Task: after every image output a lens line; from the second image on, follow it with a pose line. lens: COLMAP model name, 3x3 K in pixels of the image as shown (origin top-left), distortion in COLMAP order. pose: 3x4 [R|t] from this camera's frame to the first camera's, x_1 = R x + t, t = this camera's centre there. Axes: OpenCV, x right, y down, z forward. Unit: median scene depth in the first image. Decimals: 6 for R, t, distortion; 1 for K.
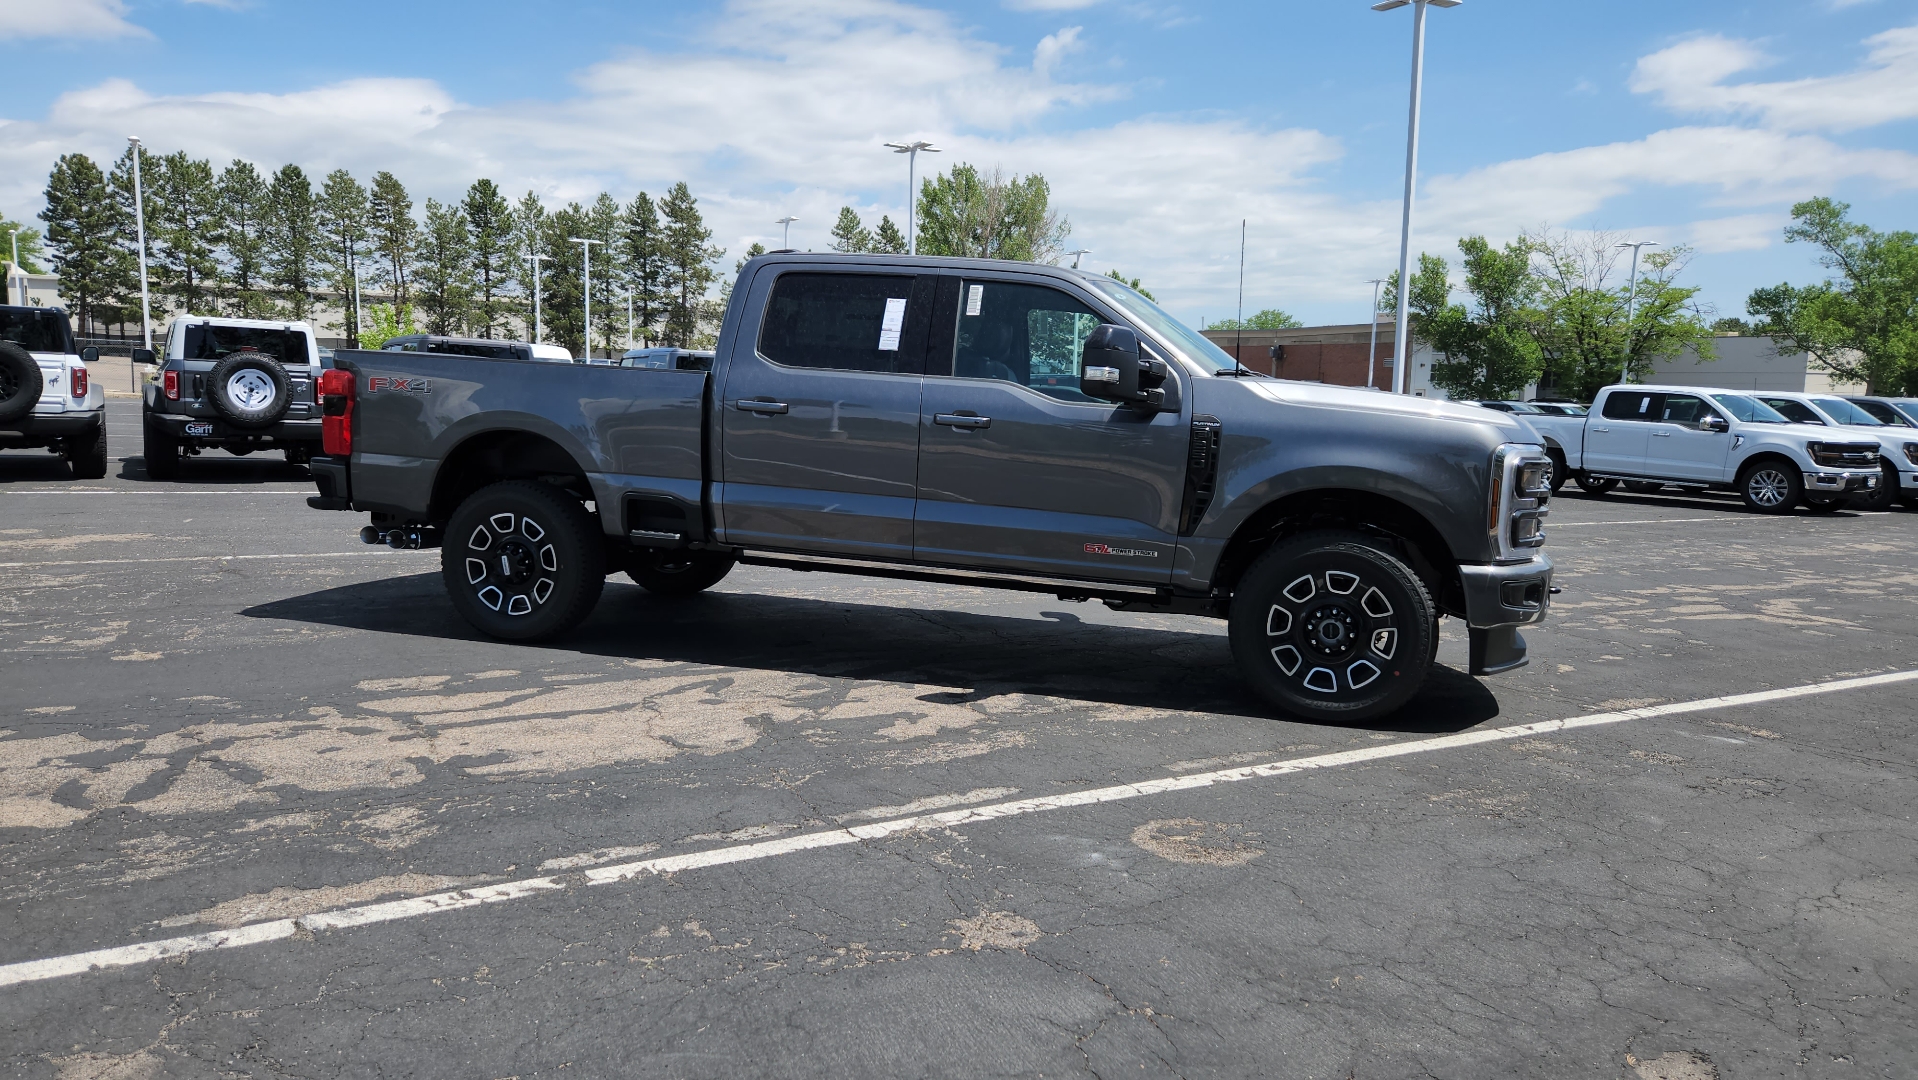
lens RADIAL K [[1281.9, 0, 927.3], [0, 1281.9, 526.6], [0, 0, 1]] dist [0.071546, -0.056890]
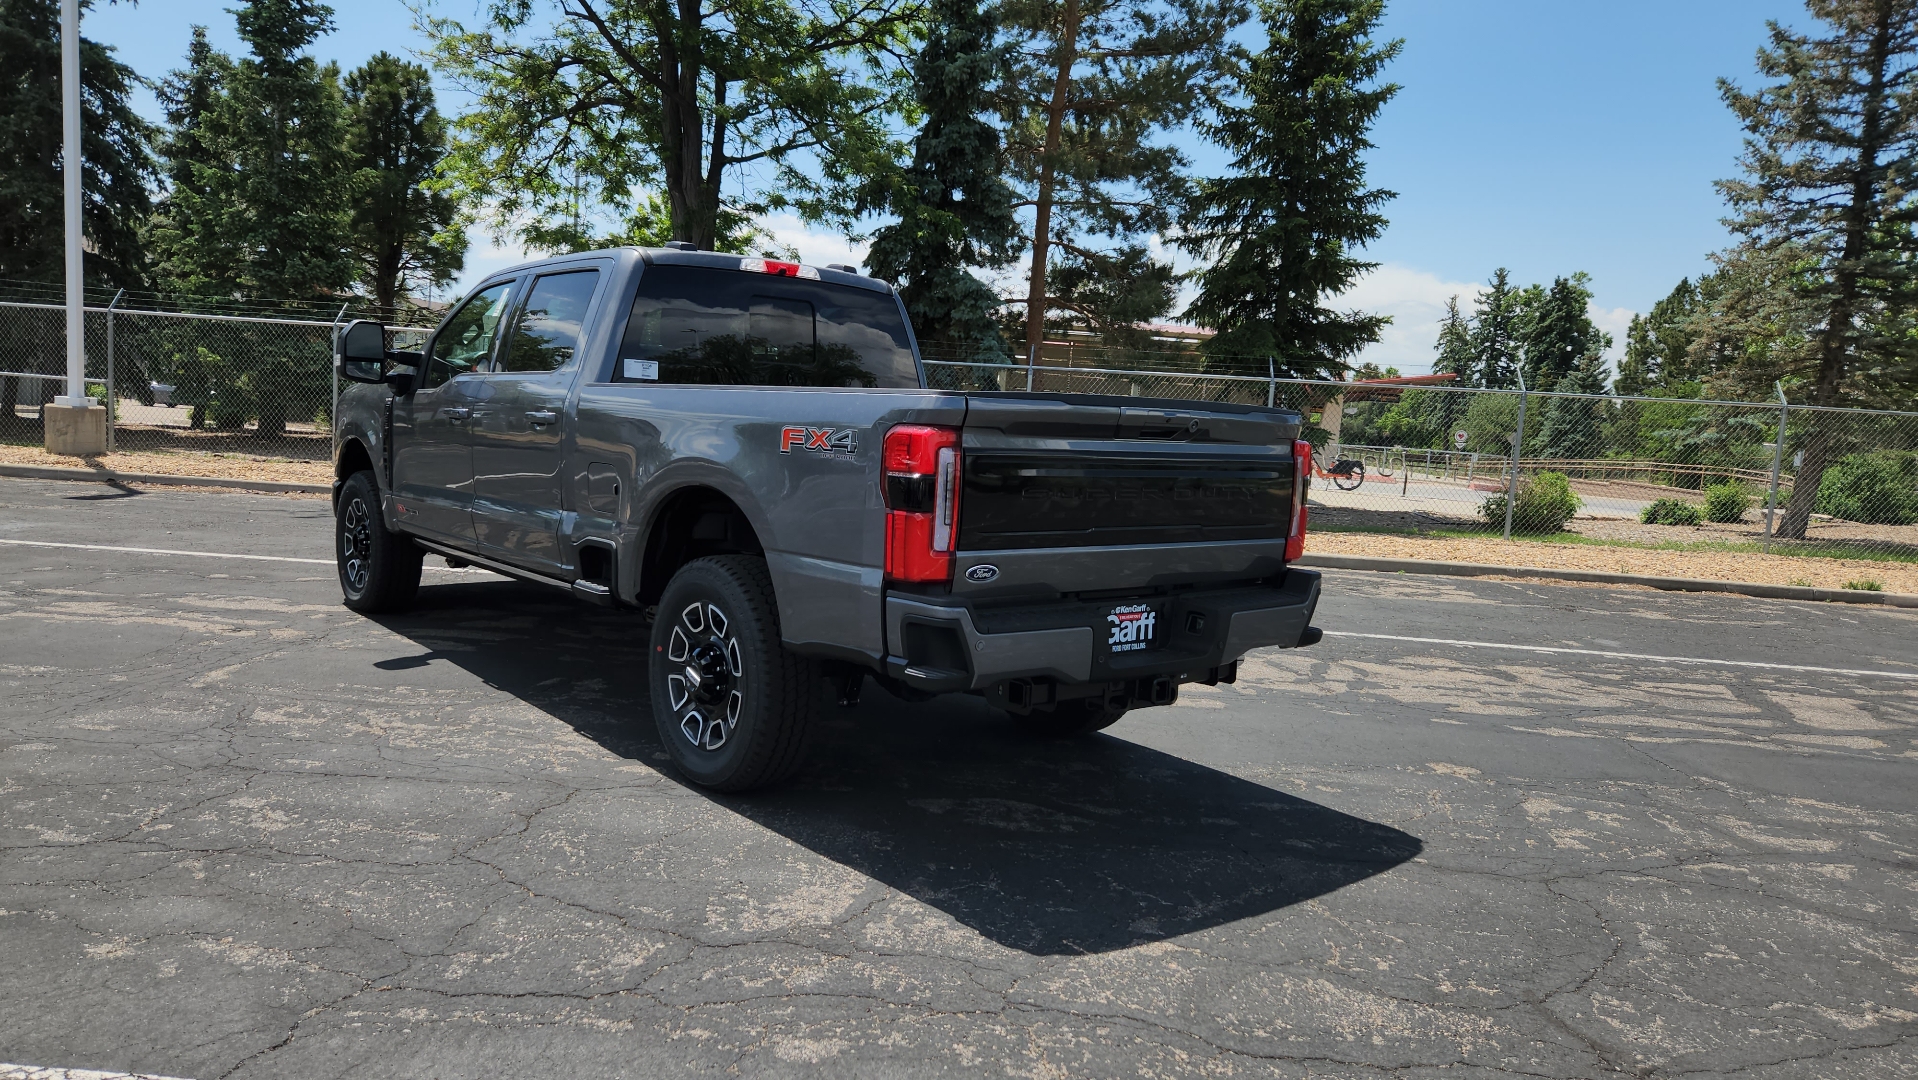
lens RADIAL K [[1281.8, 0, 924.4], [0, 1281.8, 543.4], [0, 0, 1]] dist [0.074128, -0.059495]
pose [[-0.819308, -0.146446, 0.554335, -0.755593], [-0.029123, 0.976212, 0.214854, -0.233199], [-0.572613, 0.159888, -0.804083, 1.858421]]
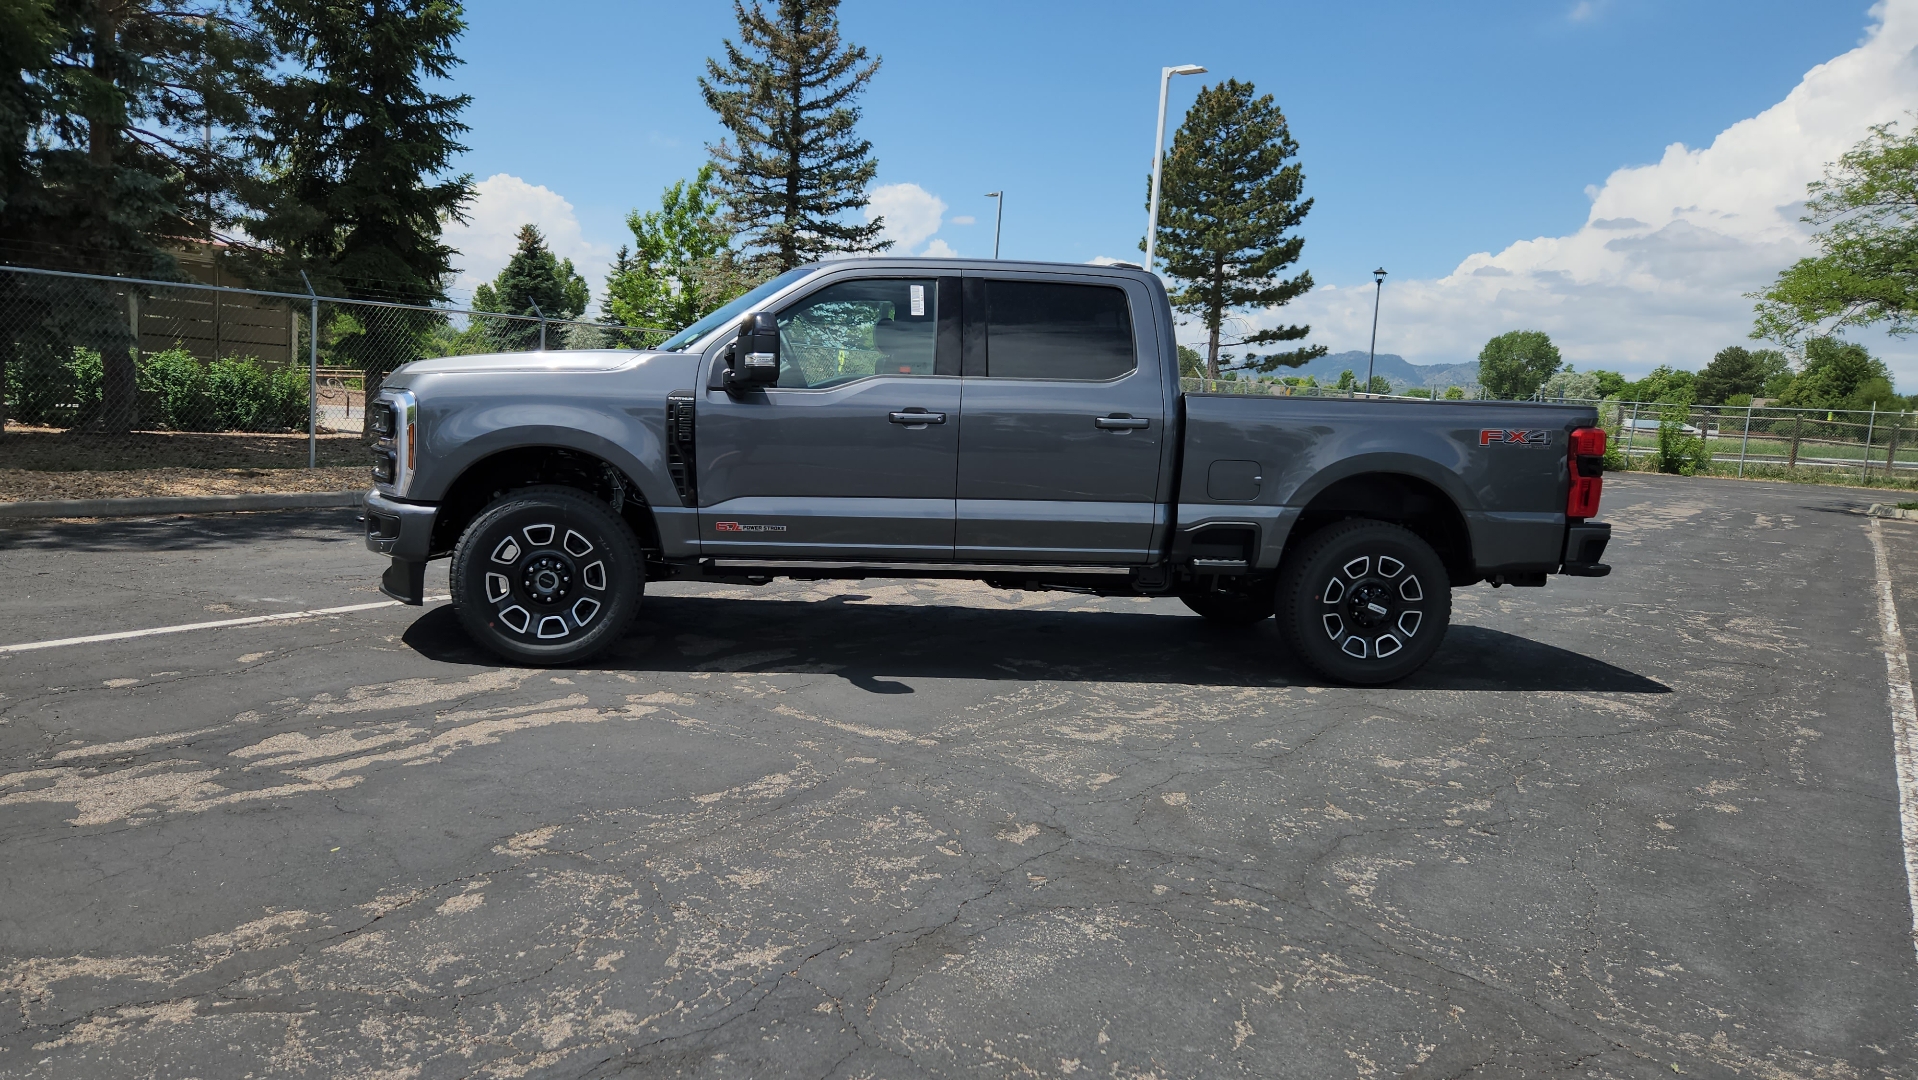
lens RADIAL K [[1285.4, 0, 918.9], [0, 1285.4, 539.9], [0, 0, 1]] dist [0.076908, -0.062860]
pose [[-0.910210, -0.040859, -0.412127, 0.504131], [-0.132434, 0.971587, 0.196164, -0.205352], [0.392402, 0.233130, -0.889759, 2.119125]]
